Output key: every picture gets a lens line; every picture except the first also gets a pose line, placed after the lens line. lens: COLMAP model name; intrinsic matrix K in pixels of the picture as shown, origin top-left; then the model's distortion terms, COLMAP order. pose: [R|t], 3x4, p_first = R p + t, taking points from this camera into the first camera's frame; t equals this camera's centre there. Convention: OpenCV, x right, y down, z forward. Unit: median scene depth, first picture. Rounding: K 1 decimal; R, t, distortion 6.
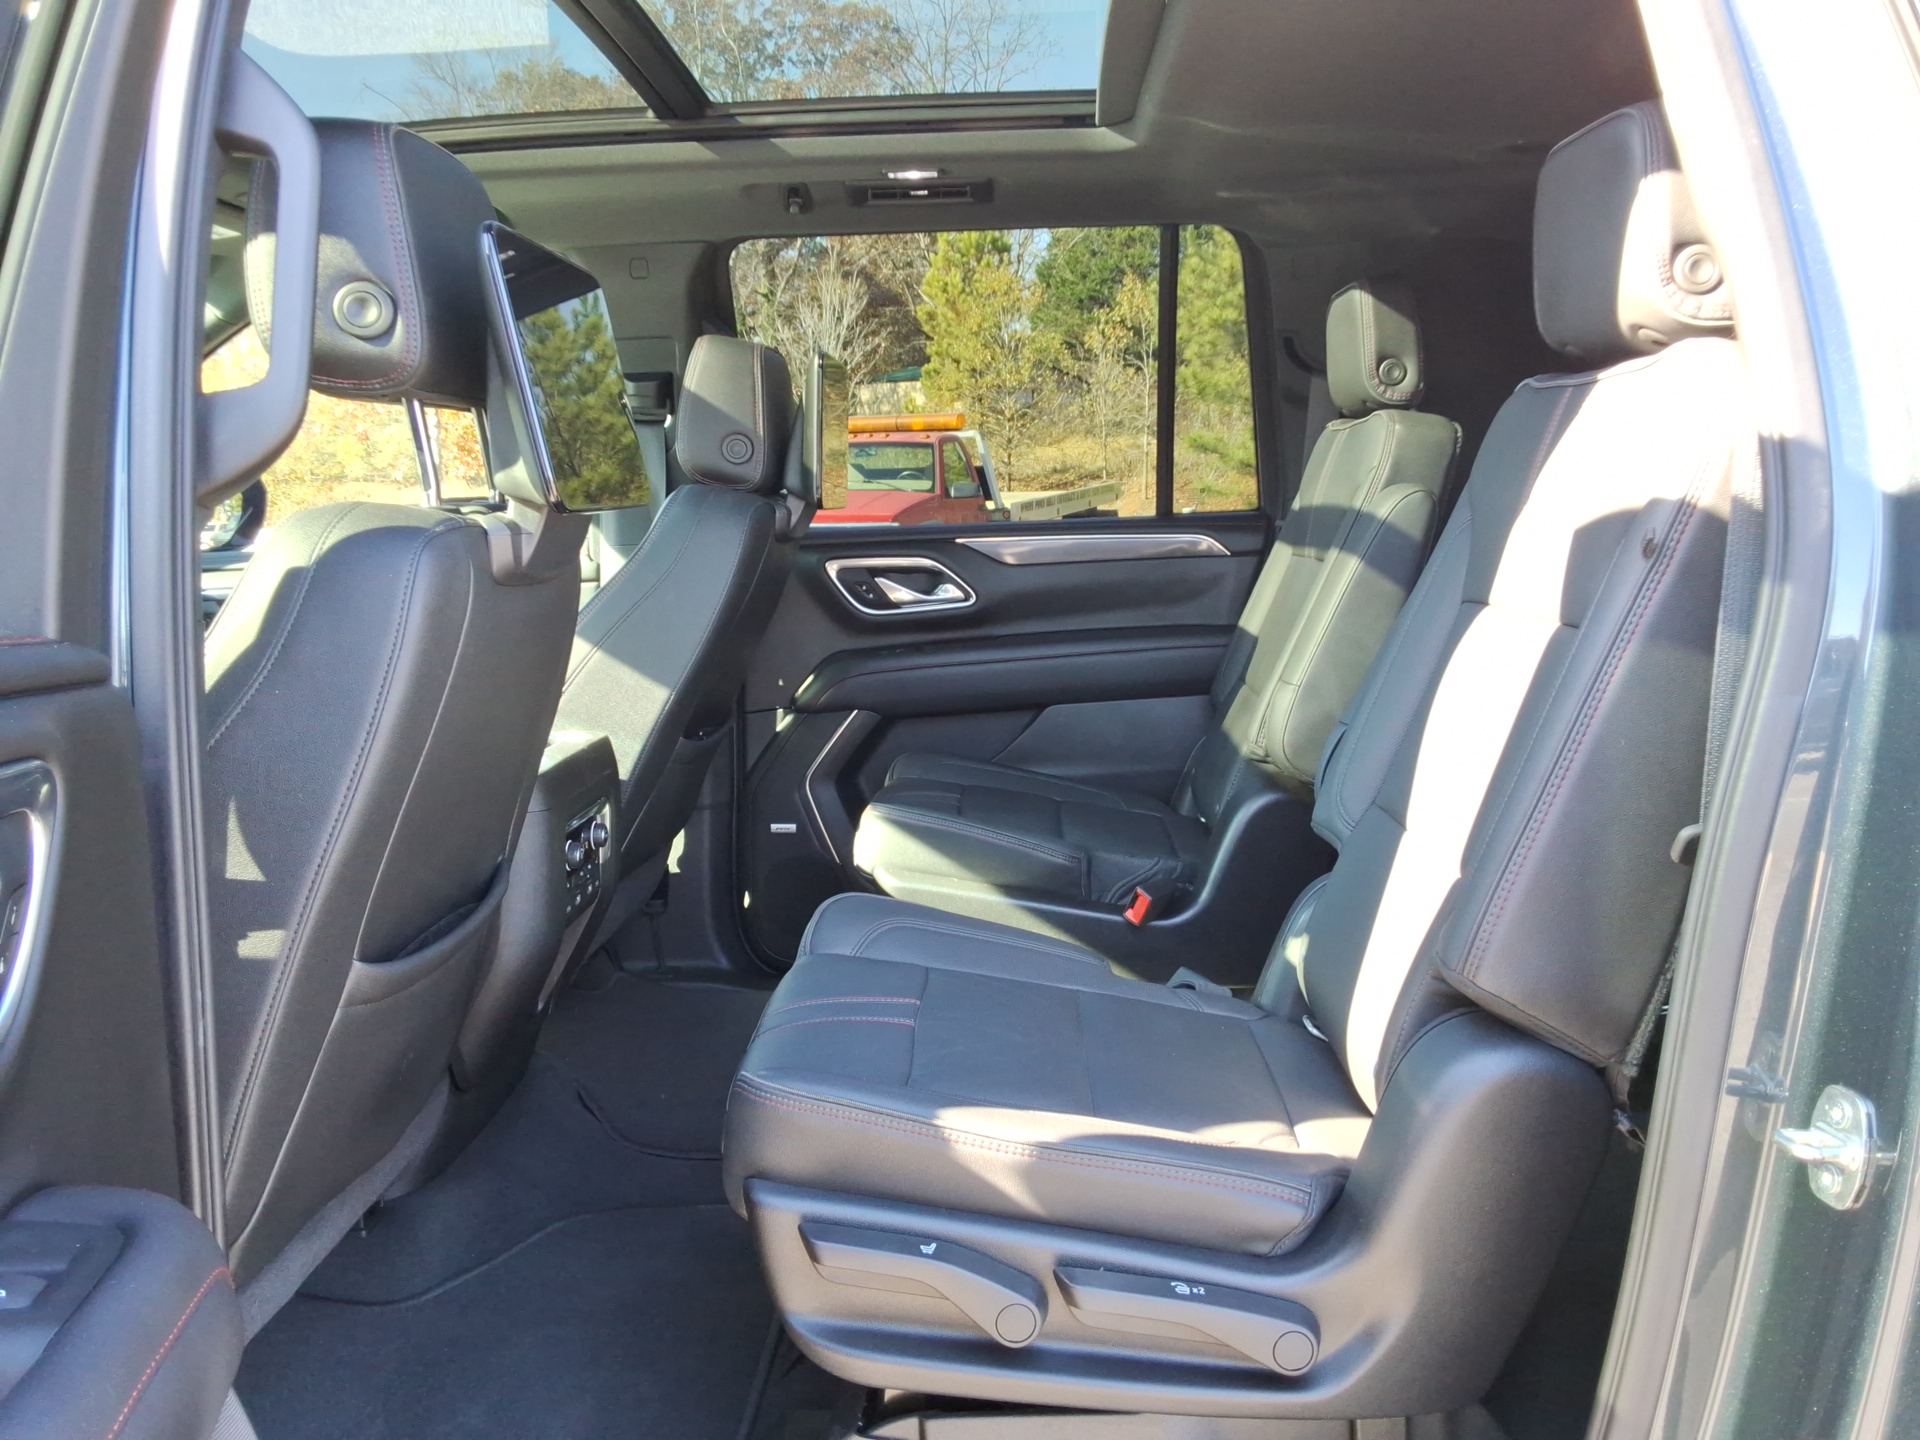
lens RADIAL K [[1541.2, 0, 984.7], [0, 1541.2, 694.8], [0, 0, 1]] dist [0.109659, -0.166112]
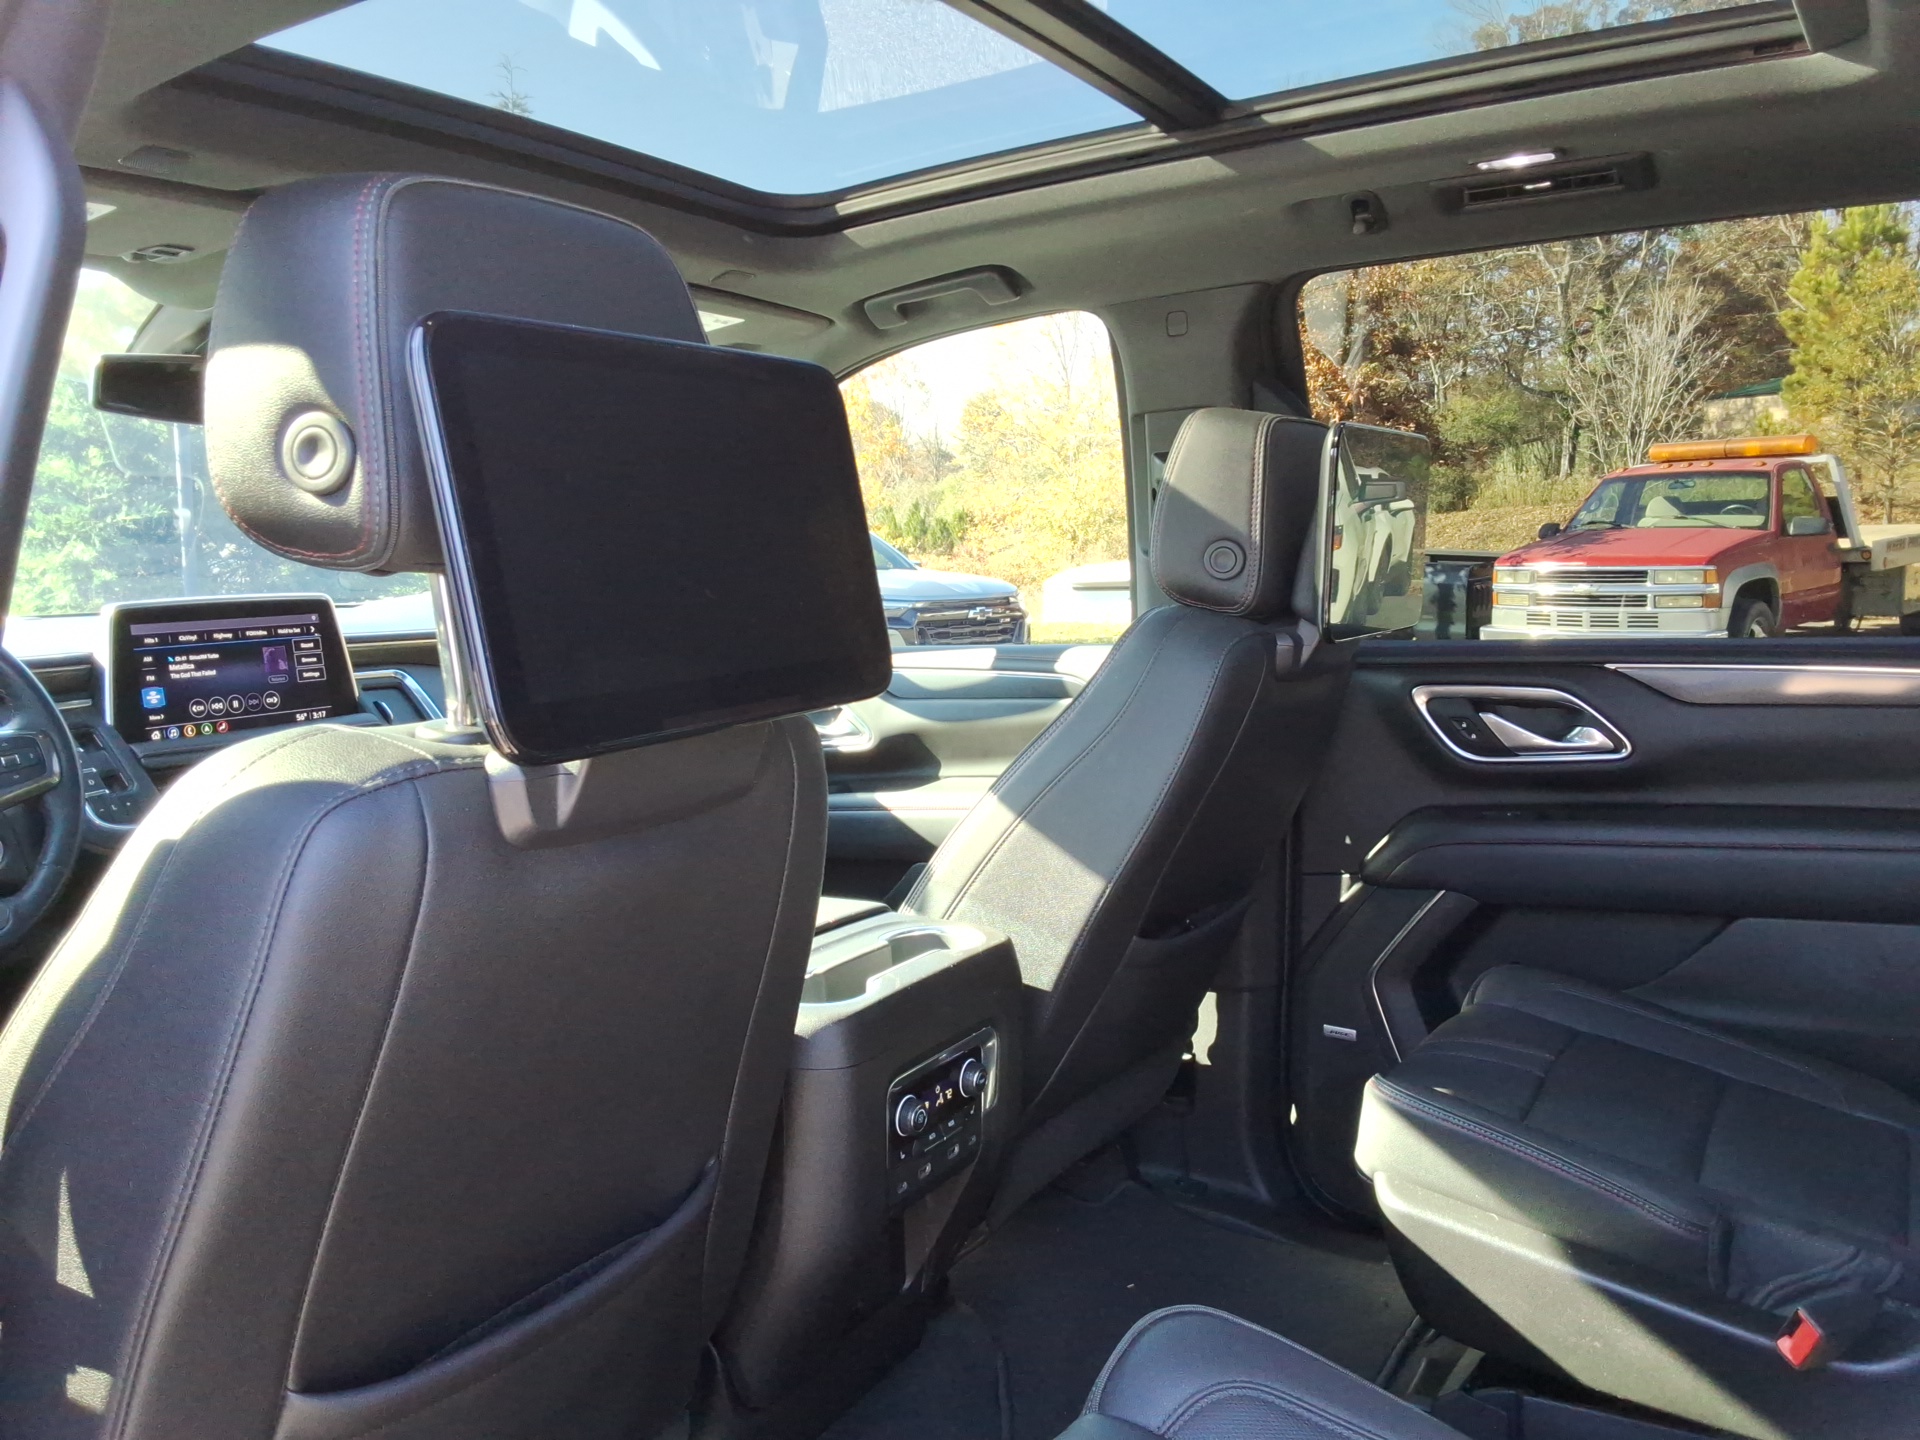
lens RADIAL K [[1530.7, 0, 975.0], [0, 1530.7, 684.4], [0, 0, 1]] dist [0.125019, -0.185385]
pose [[0.869851, 0.047358, -0.491037, 0.012628], [-0.059639, 0.998176, -0.009379, -0.010588], [0.489697, 0.037444, 0.871088, 0.037539]]
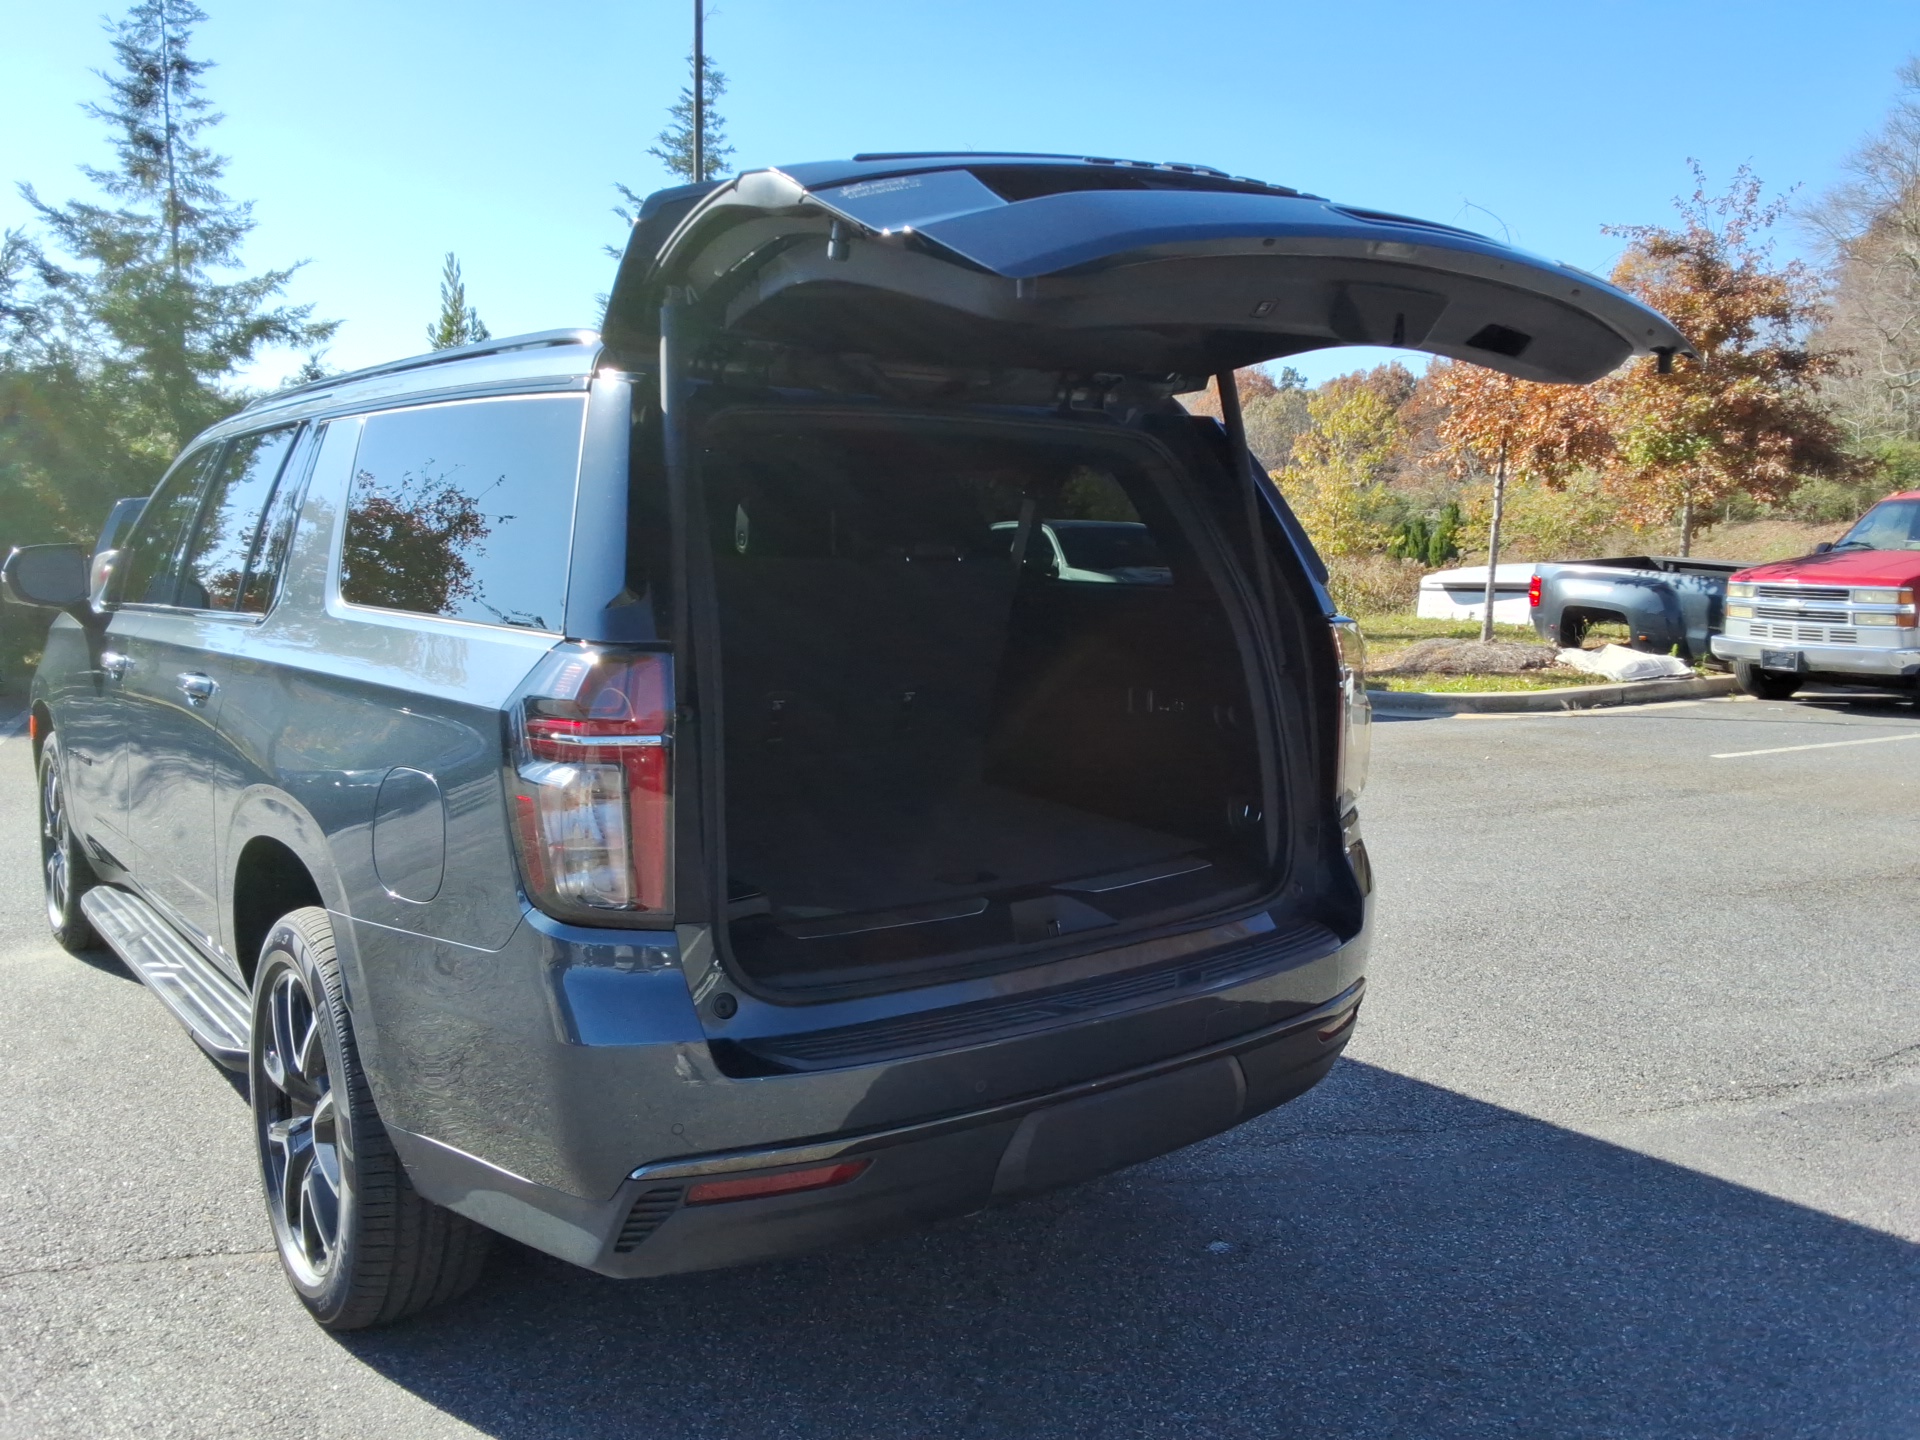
lens RADIAL K [[1541.2, 0, 984.7], [0, 1541.2, 694.8], [0, 0, 1]] dist [0.109659, -0.166112]
pose [[0.628286, 0.103365, -0.771085, 0.266829], [-0.118293, 0.992303, 0.036634, -0.013685], [0.768936, 0.068198, 0.635678, -0.014932]]
